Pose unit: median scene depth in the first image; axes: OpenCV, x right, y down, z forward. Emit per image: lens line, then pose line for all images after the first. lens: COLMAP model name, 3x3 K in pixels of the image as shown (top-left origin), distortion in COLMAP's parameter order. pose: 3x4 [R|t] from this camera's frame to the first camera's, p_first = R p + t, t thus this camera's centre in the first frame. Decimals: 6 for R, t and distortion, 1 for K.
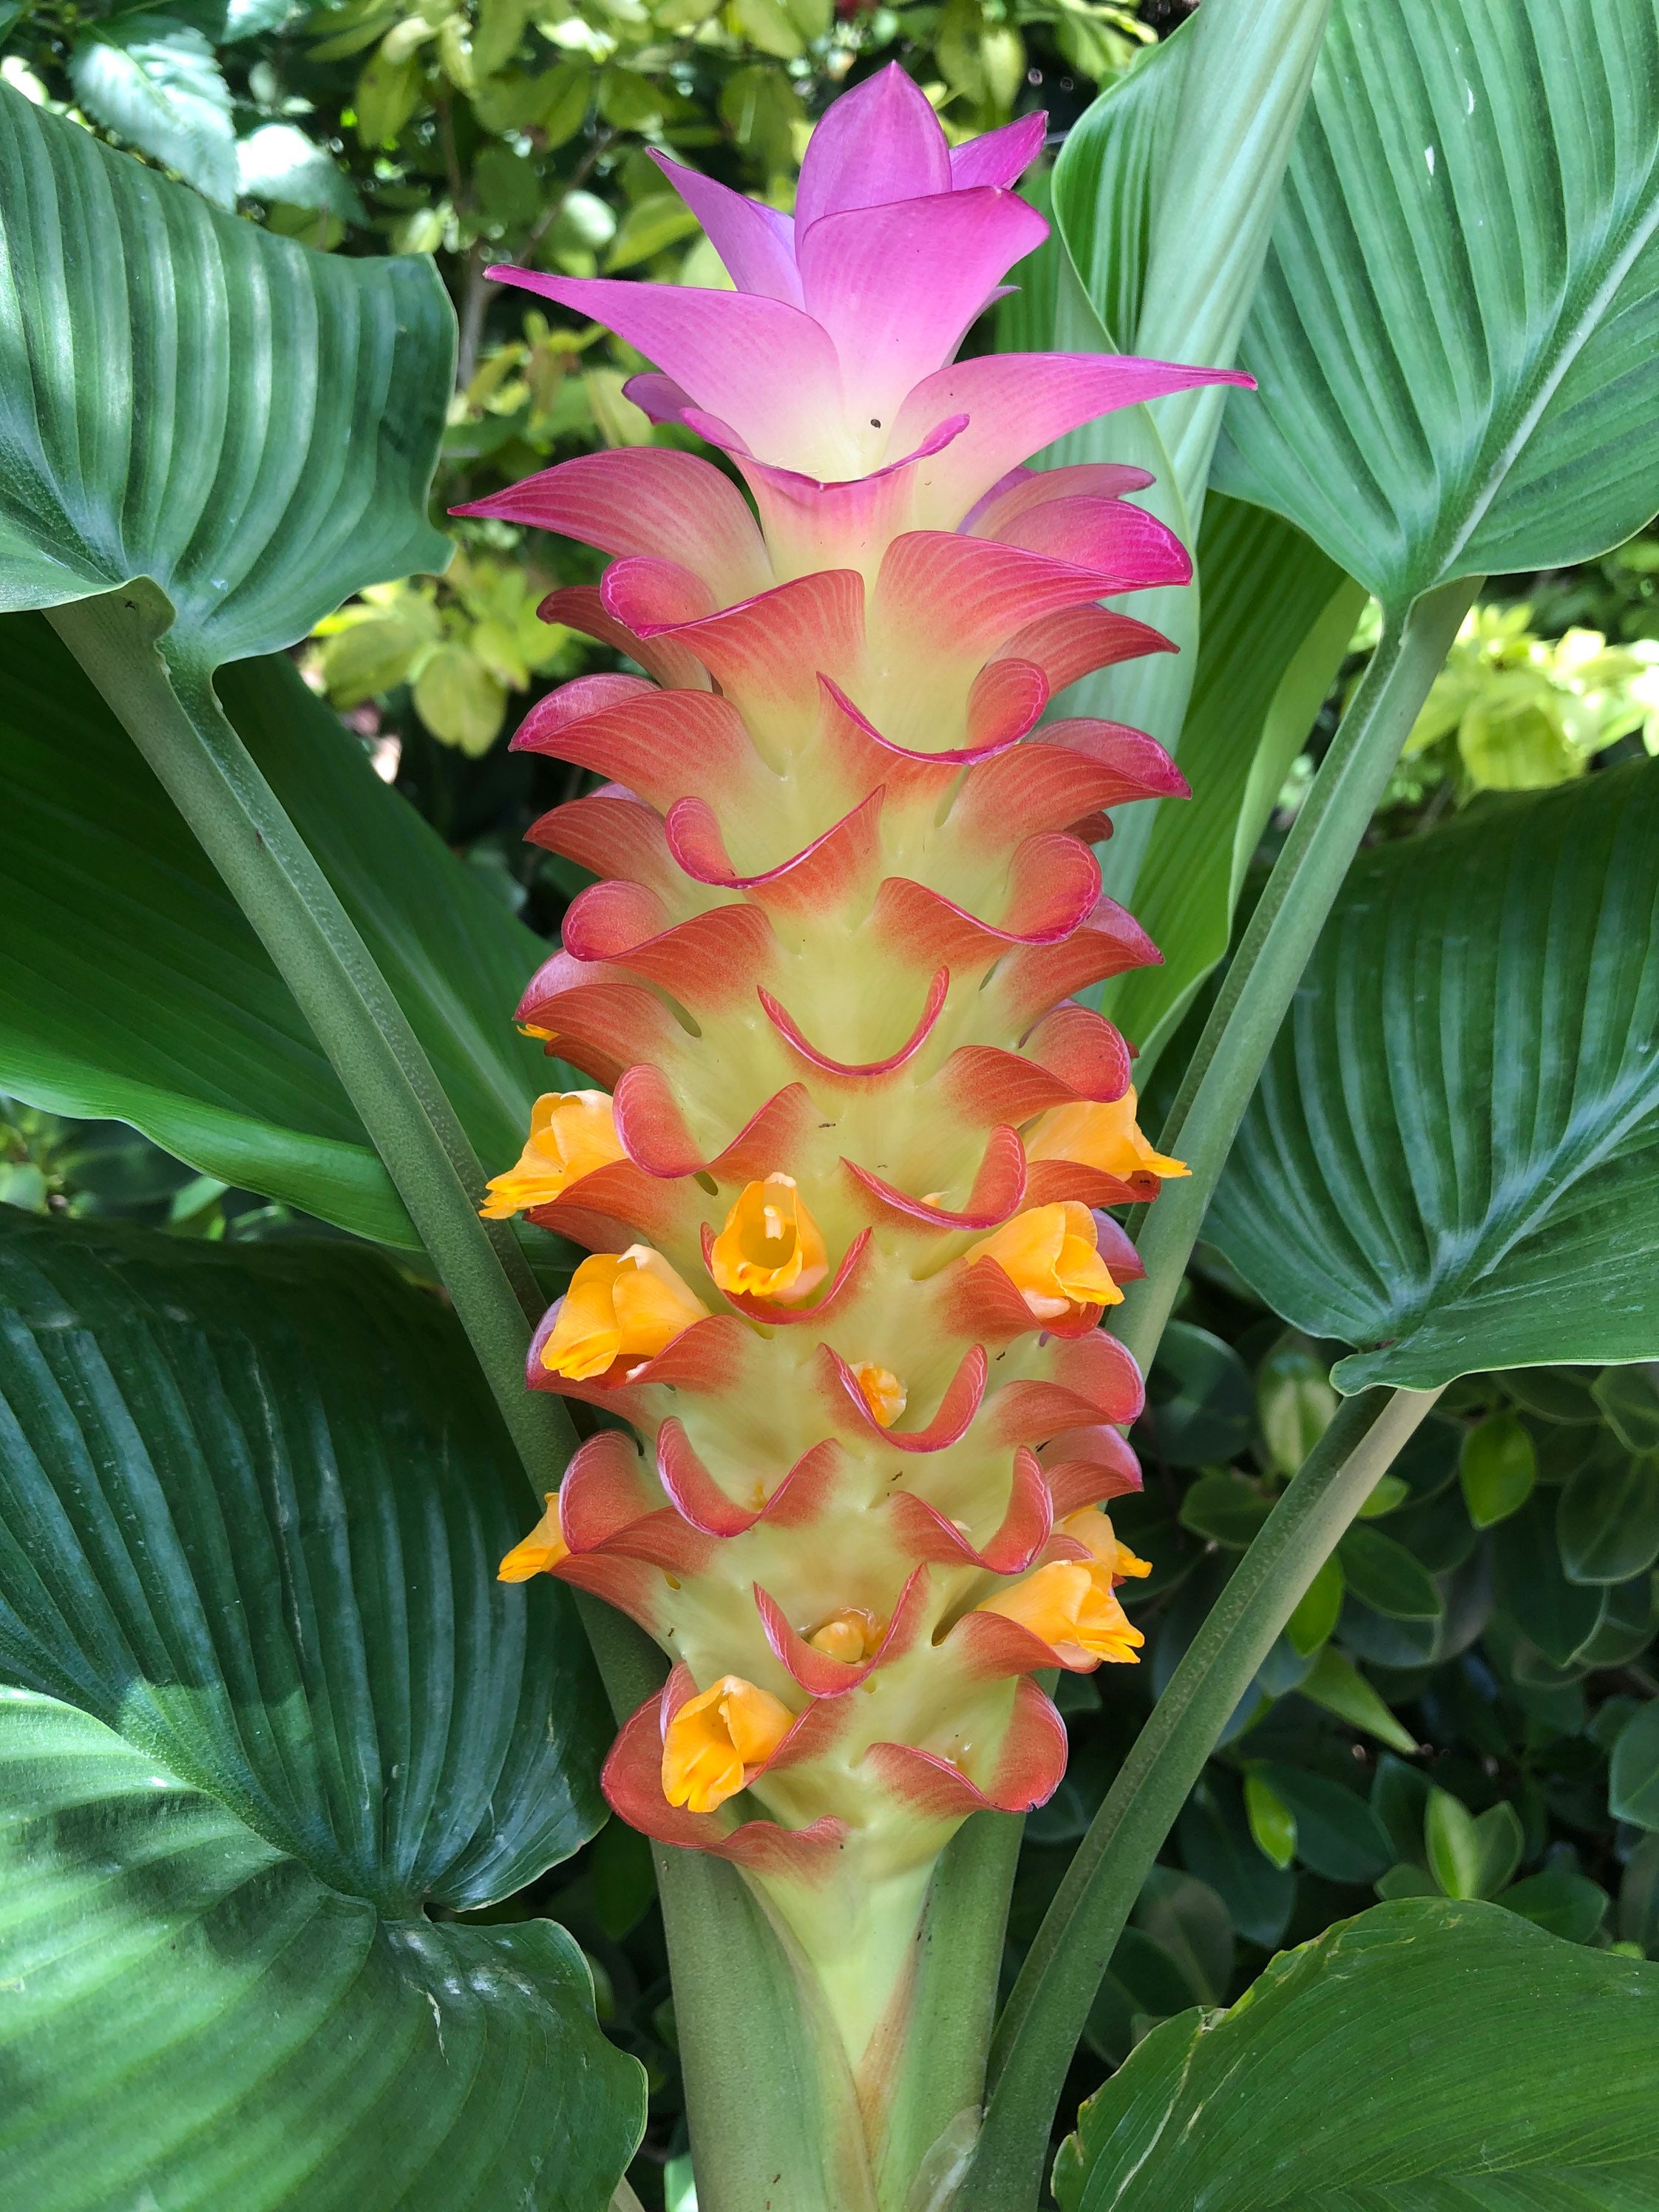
lens RADIAL K [[1848.0, 0, 829.5], [0, 1848.0, 1106.0], [0, 0, 1]] dist [-0.007967, 0.005470]
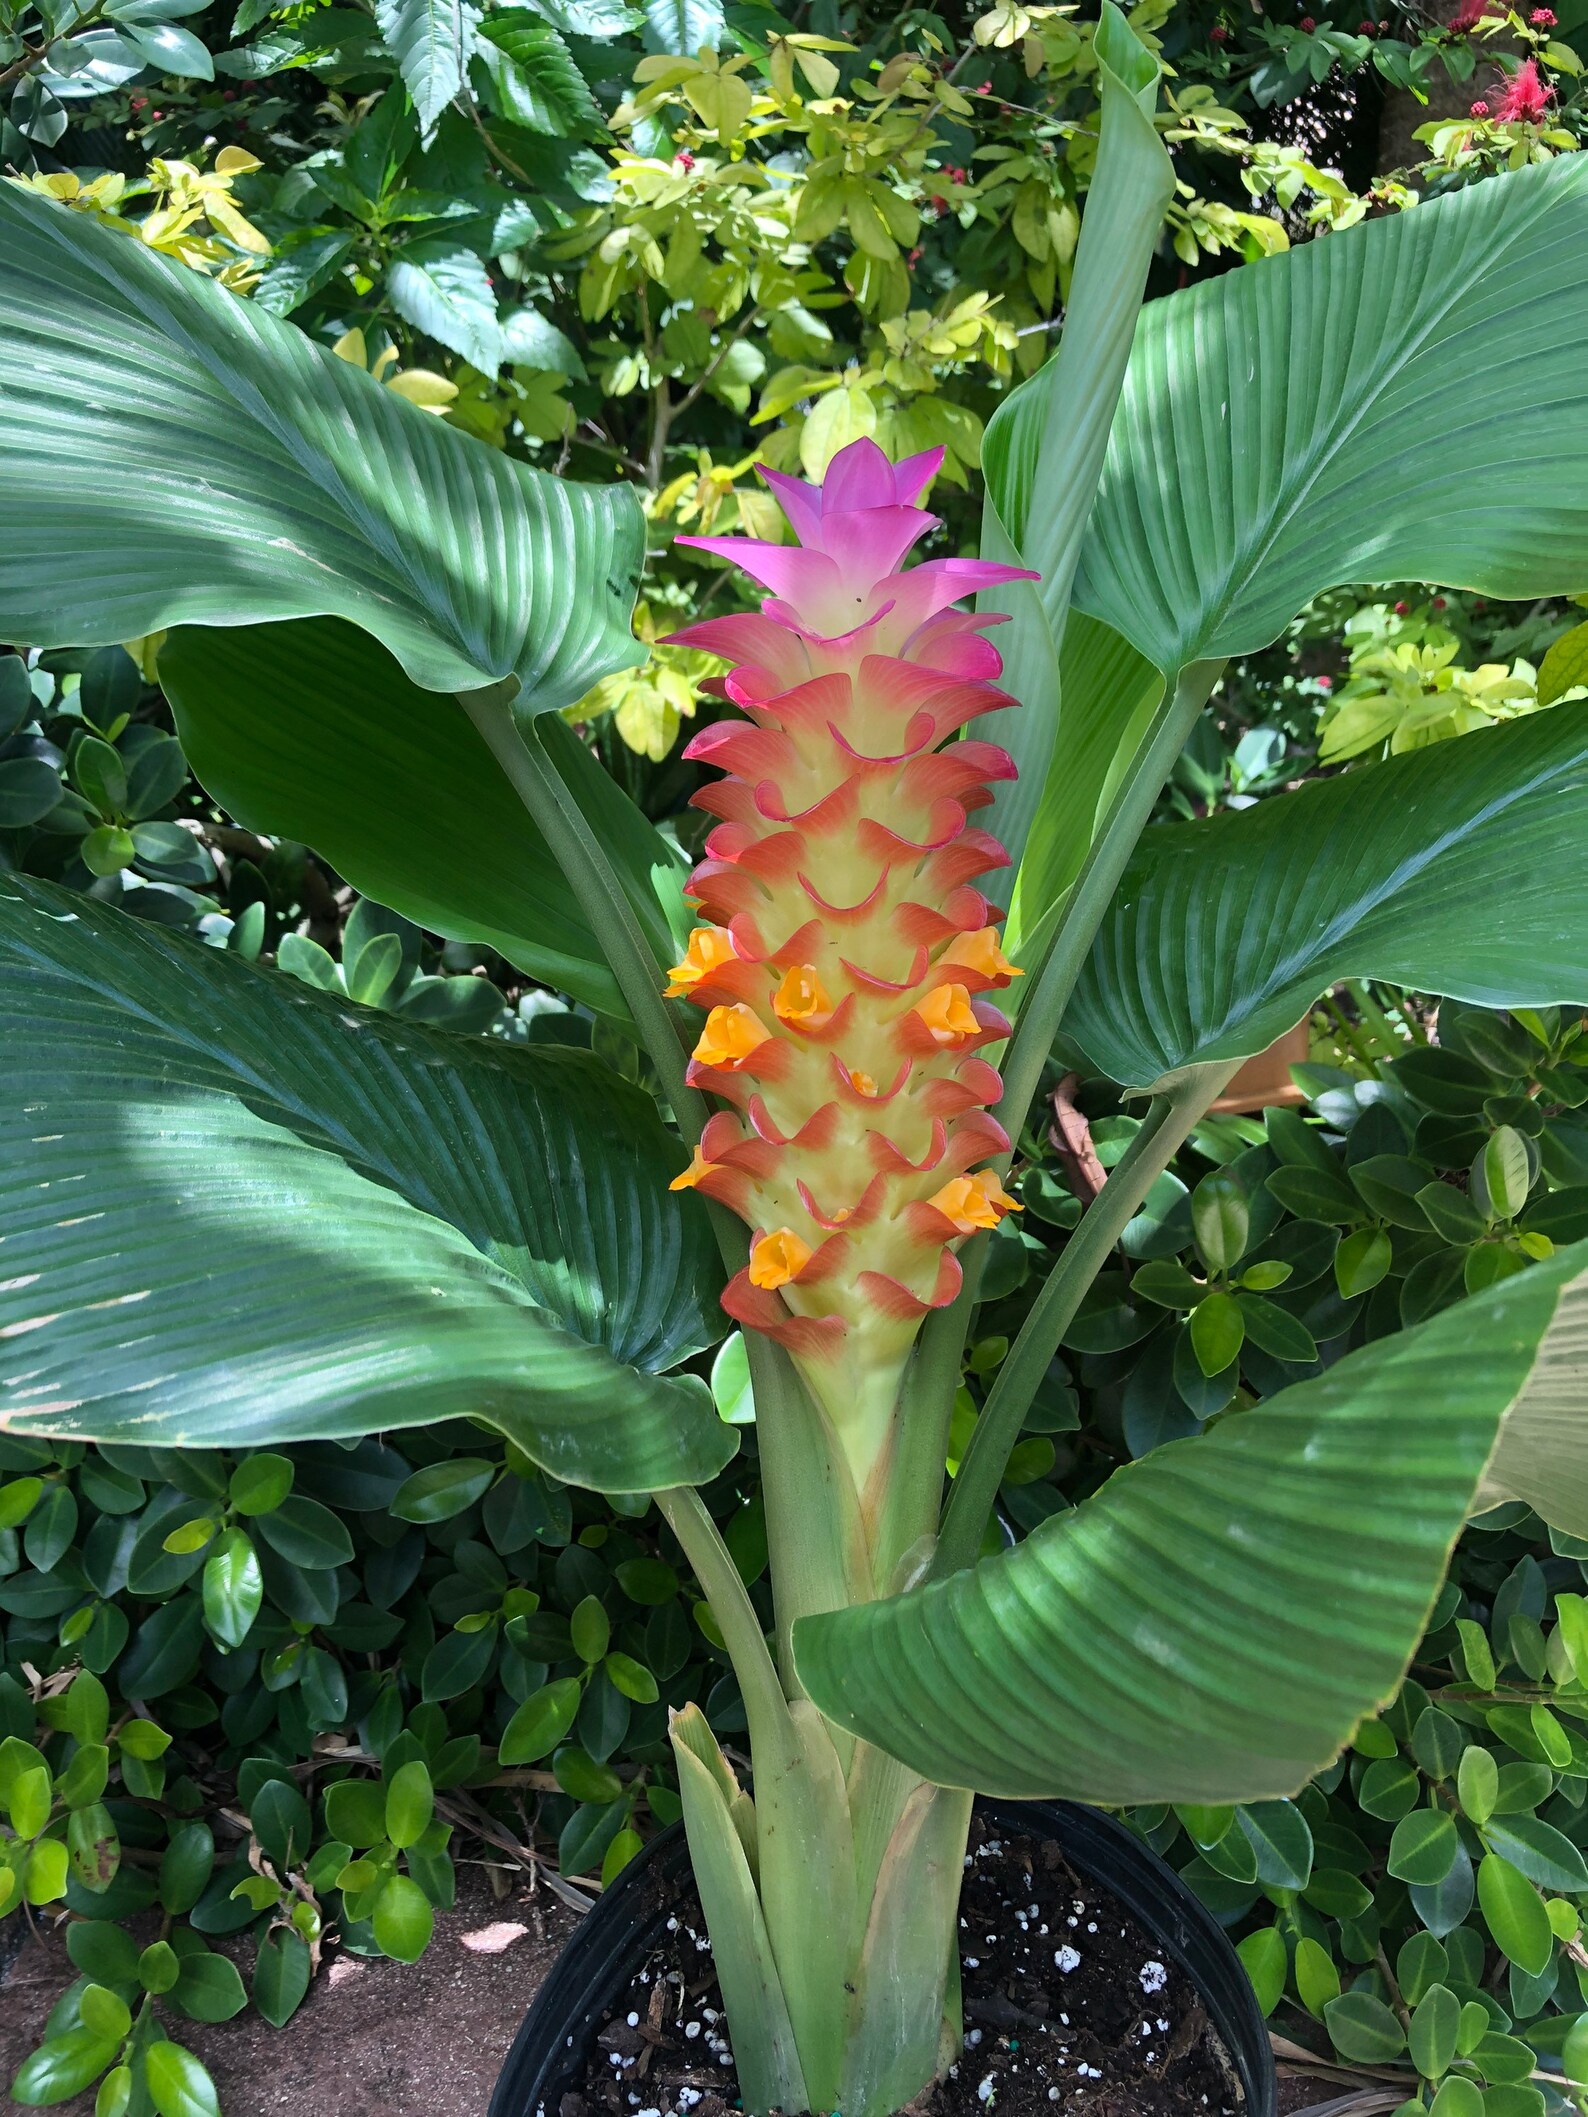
lens RADIAL K [[1768.7, 0, 794.0], [0, 1768.7, 1058.5], [0, 0, 1]] dist [-0.007967, 0.005470]
pose [[0.994514, 0.015098, -0.103509, 0.126523], [-0.017053, 0.999692, -0.018028, 0.138846], [0.103205, 0.019694, 0.994465, -0.743550]]
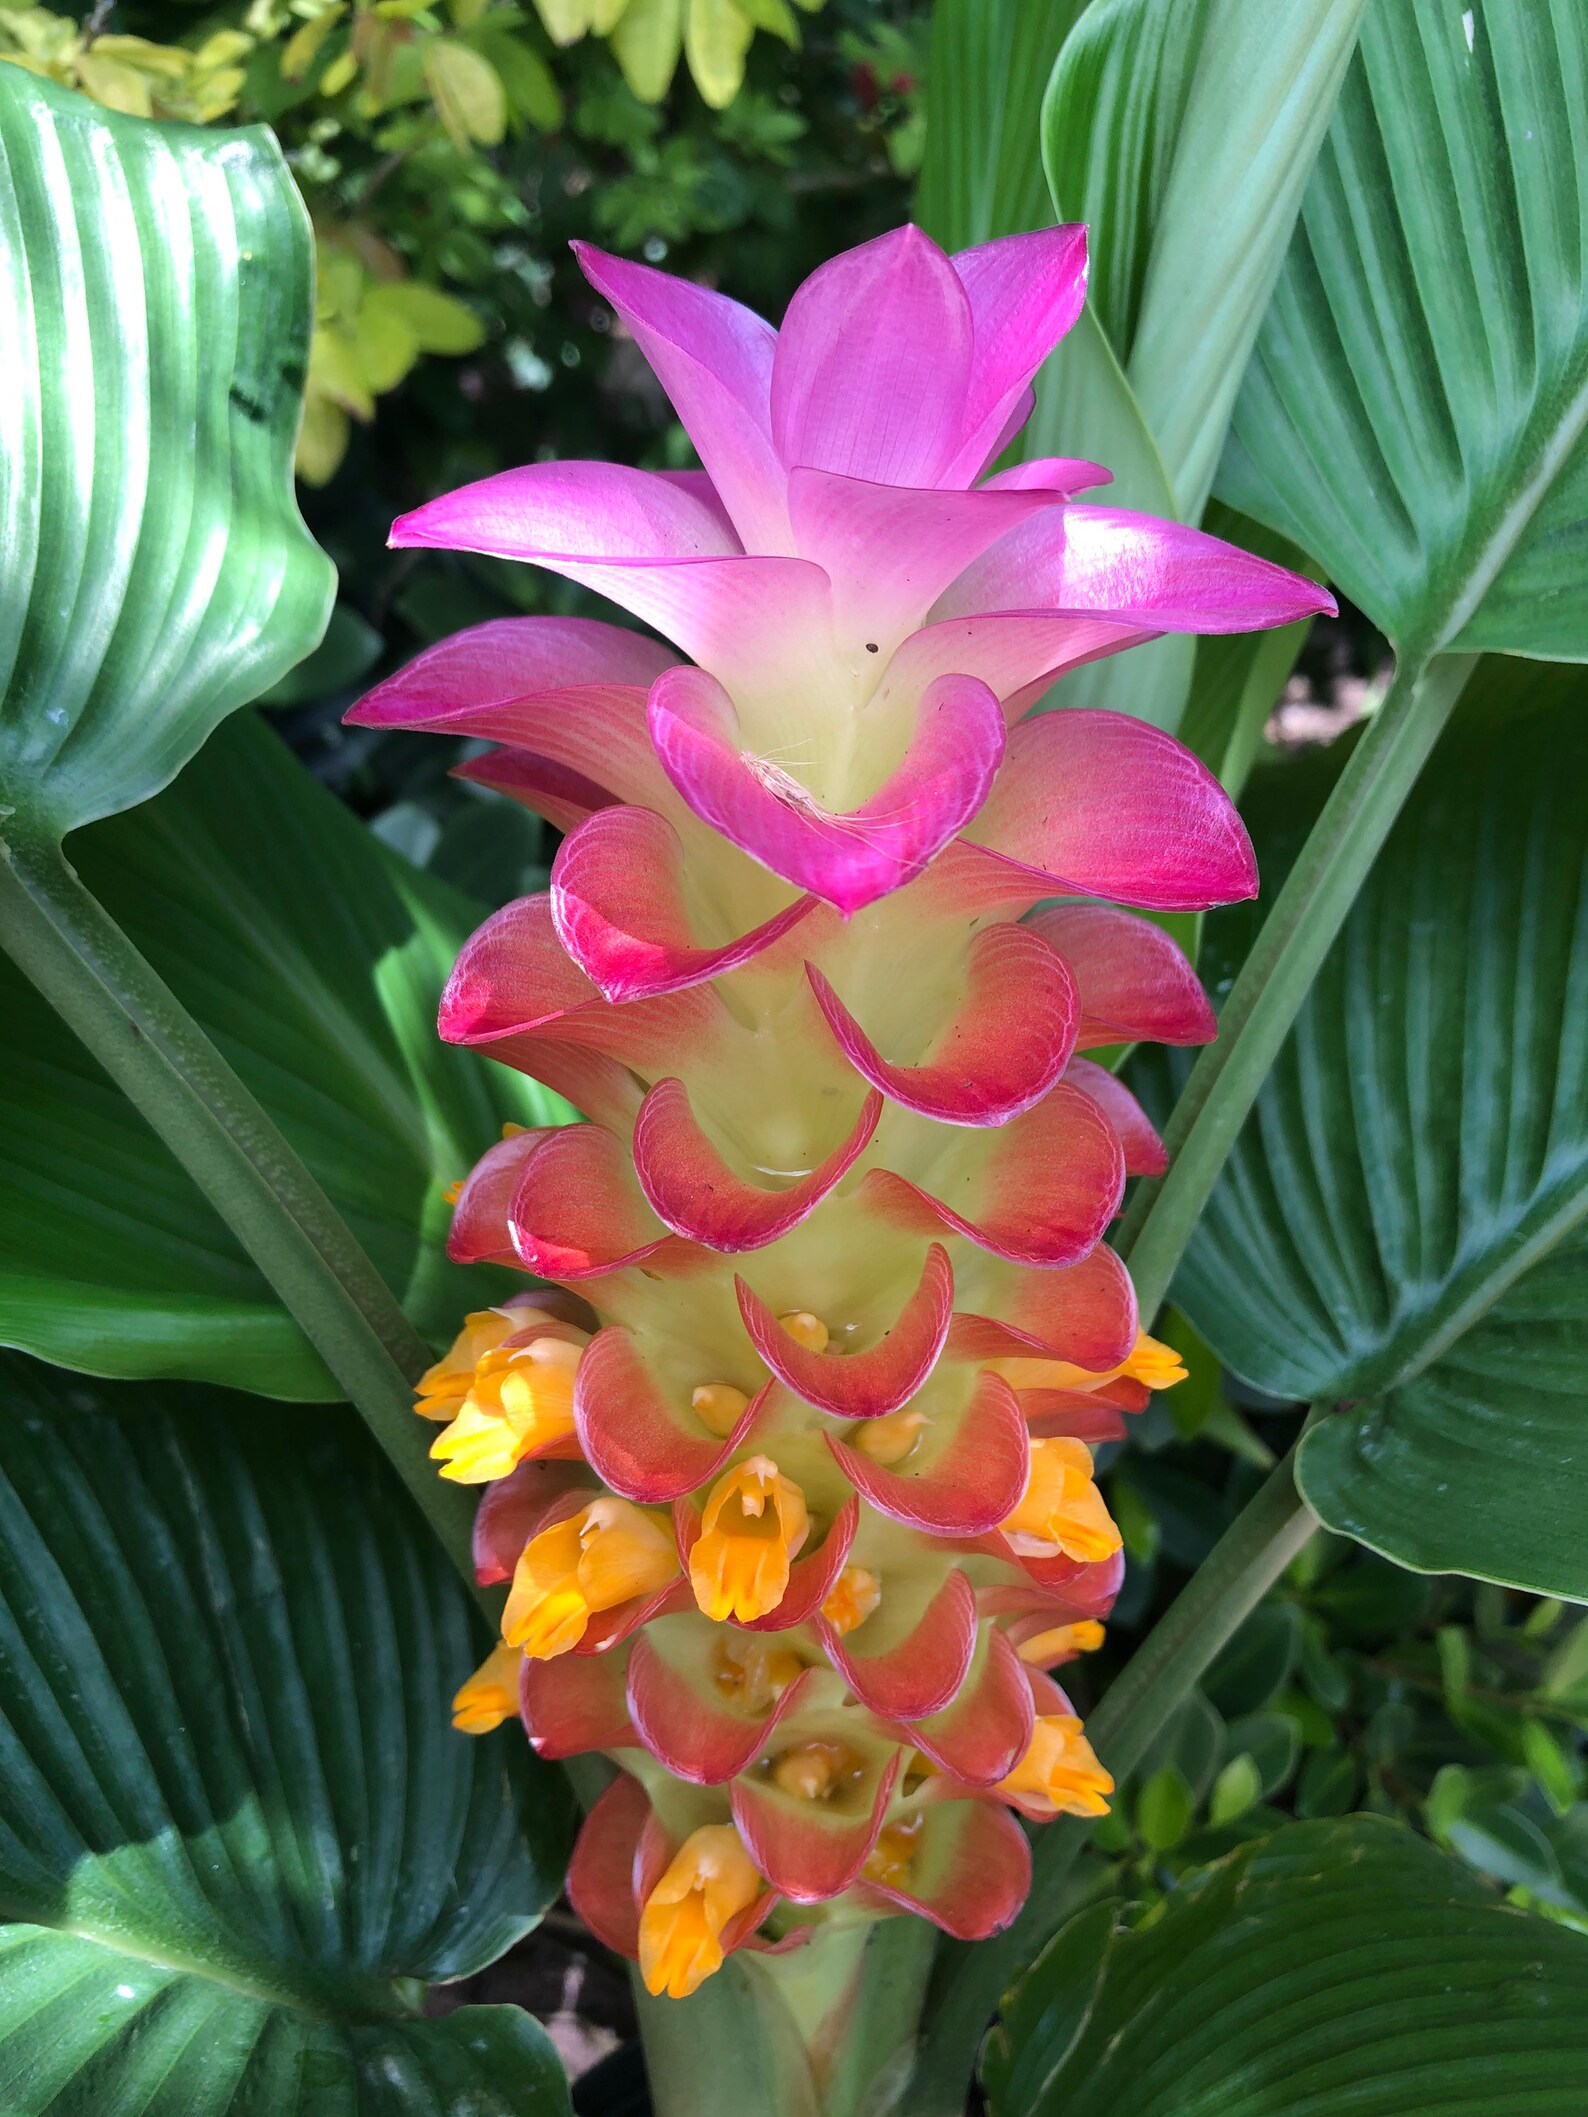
lens RADIAL K [[1768.7, 0, 794.0], [0, 1768.7, 1058.5], [0, 0, 1]] dist [-0.007967, 0.005470]
pose [[0.997938, -0.021870, 0.060343, -0.044585], [0.007302, 0.972741, 0.231777, -0.276406], [-0.063767, -0.230859, 0.970895, 0.149630]]
